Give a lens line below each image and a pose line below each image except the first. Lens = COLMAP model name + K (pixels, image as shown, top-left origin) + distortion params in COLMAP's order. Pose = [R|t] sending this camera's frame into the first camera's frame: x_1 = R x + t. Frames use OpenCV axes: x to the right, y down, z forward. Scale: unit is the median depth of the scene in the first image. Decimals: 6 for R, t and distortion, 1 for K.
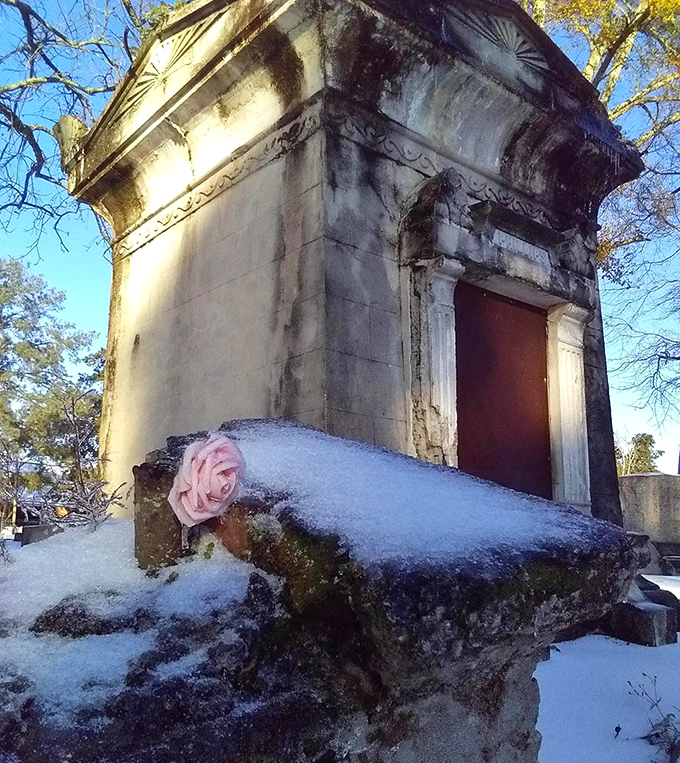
lens RADIAL K [[757.9, 0, 338.6], [0, 757.9, 484.7], [0, 0, 1]] dist [-0.062258, -0.002325]
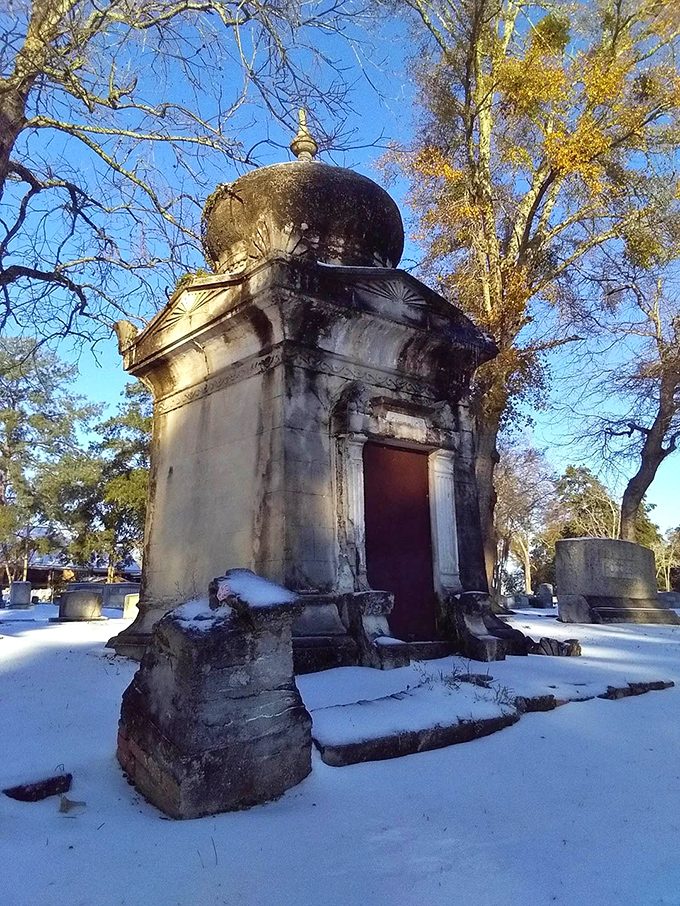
lens RADIAL K [[715.0, 0, 340.0], [0, 715.0, 453.0], [0, 0, 1]] dist [0.008796, -0.006719]
pose [[0.999877, -0.013818, 0.007424, 0.085839], [0.014641, 0.991985, -0.125501, -0.045788], [-0.005630, 0.125594, 0.992066, -0.572604]]
